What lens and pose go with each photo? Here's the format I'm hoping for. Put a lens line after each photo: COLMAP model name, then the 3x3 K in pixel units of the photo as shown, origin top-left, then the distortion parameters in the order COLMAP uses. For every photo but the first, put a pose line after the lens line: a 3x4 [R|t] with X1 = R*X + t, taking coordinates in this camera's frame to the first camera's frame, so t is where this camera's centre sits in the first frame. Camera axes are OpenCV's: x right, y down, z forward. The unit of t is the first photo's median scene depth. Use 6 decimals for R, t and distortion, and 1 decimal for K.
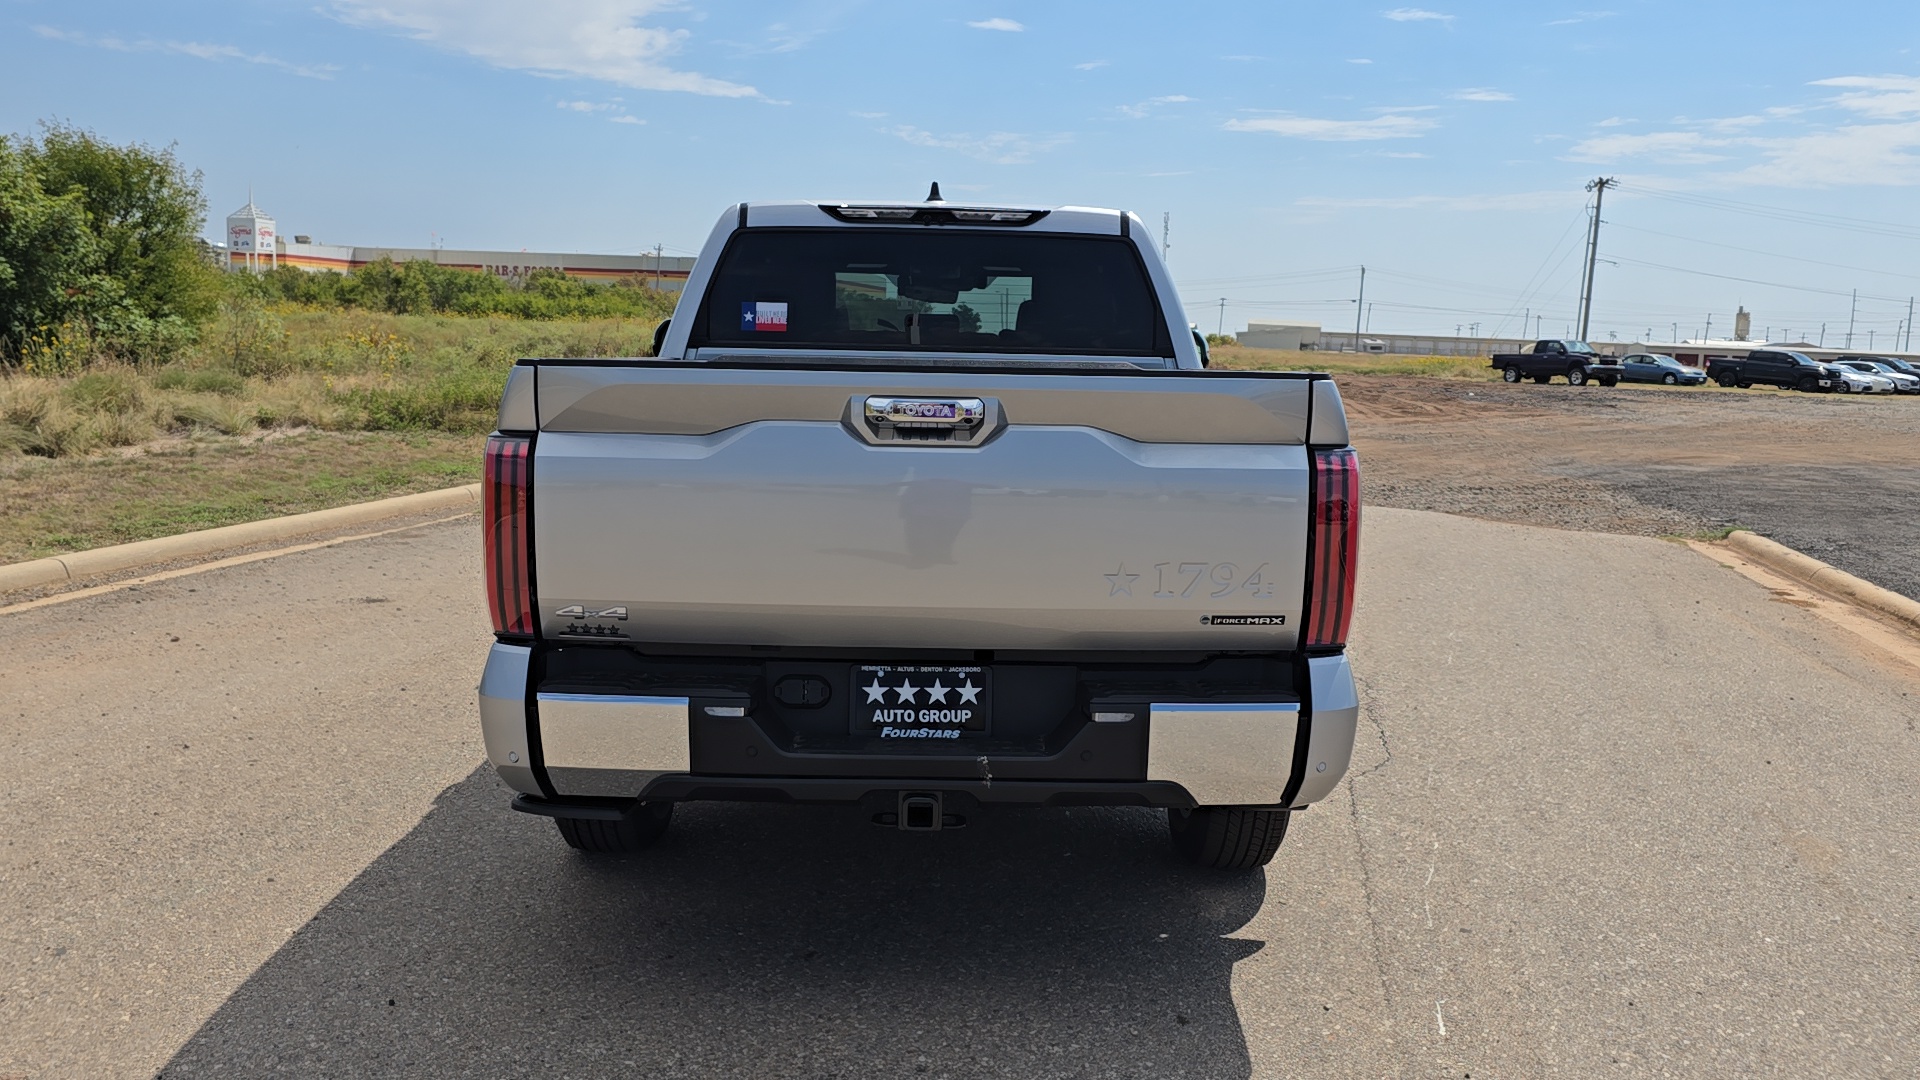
lens RADIAL K [[1651.1, 0, 934.5], [0, 1651.1, 537.6], [0, 0, 1]] dist [-0.024671, 0.041893]
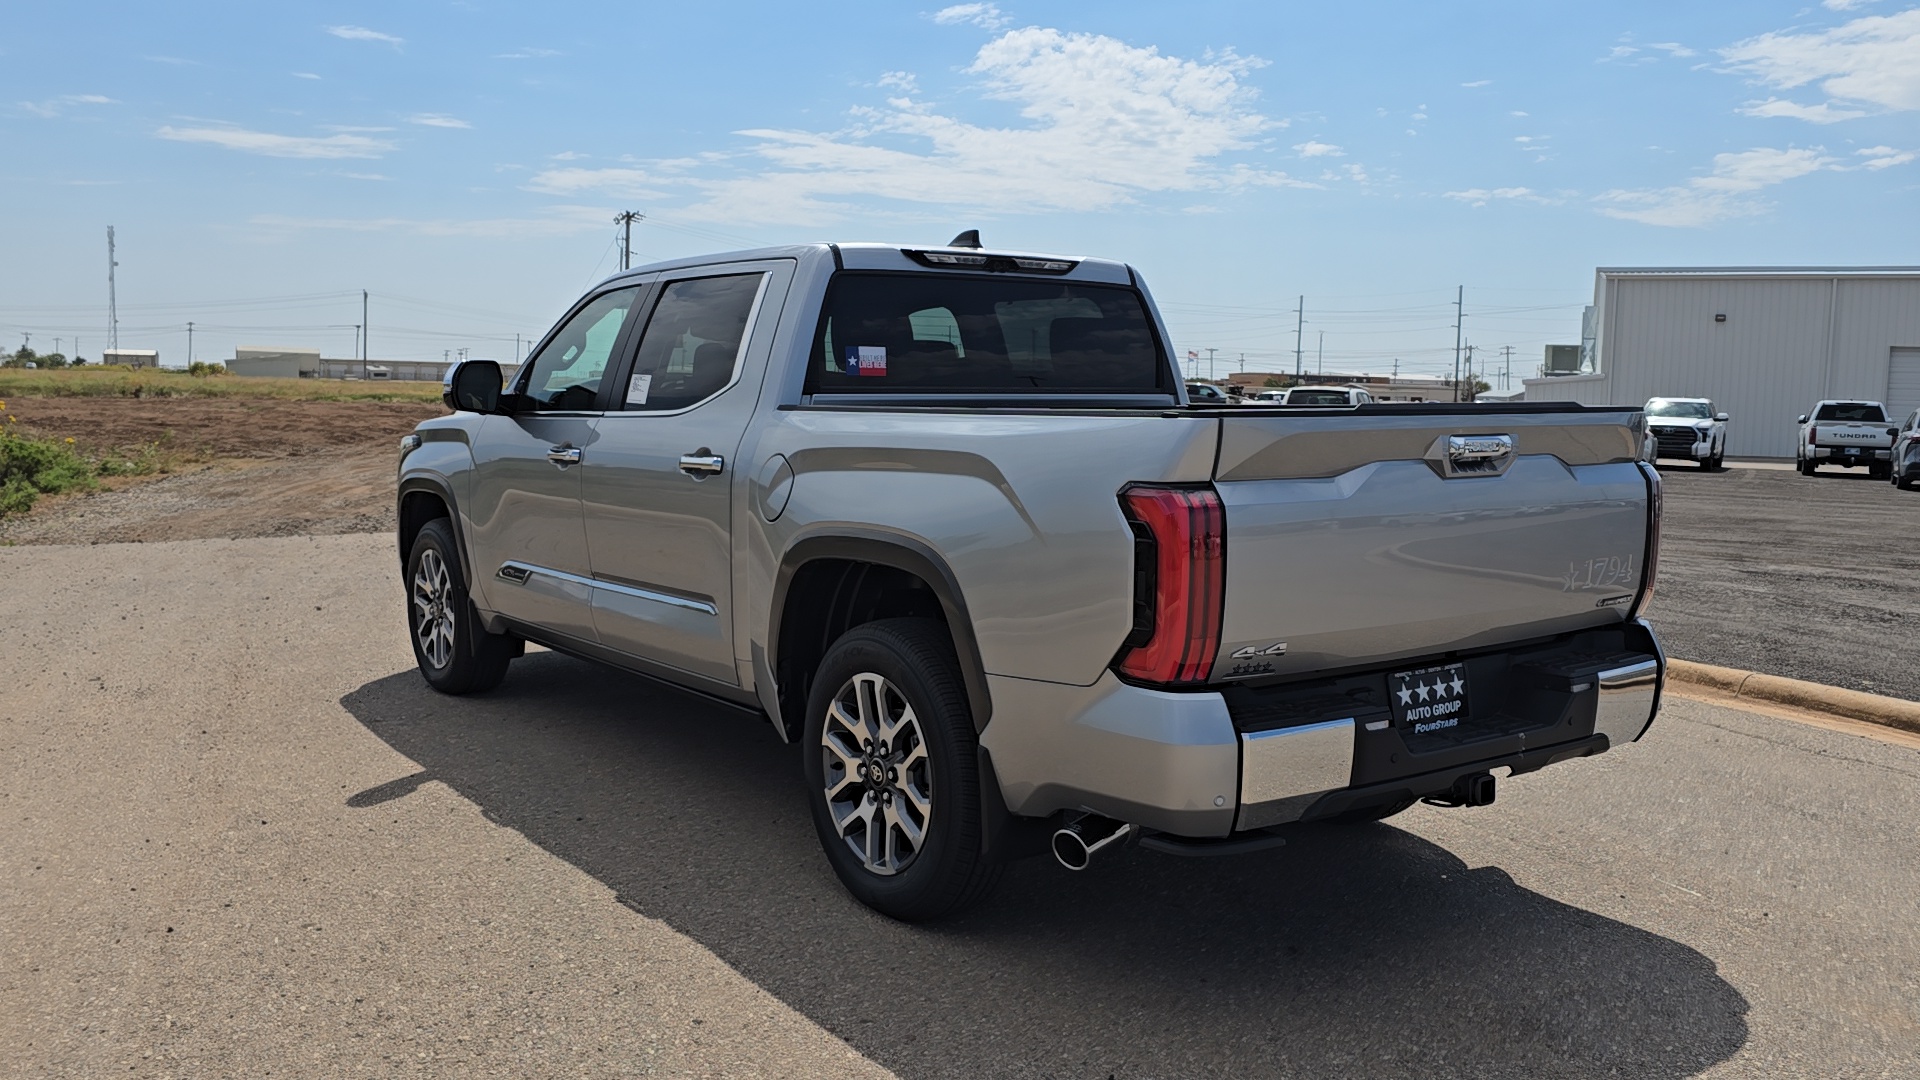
lens RADIAL K [[1651.1, 0, 1003.0], [0, 1651.1, 530.6], [0, 0, 1]] dist [-0.024671, 0.041893]
pose [[0.804994, -0.068932, 0.589265, -0.619423], [0.080207, 0.996753, 0.007030, -0.033505], [-0.587836, 0.041604, 0.807910, 0.161188]]
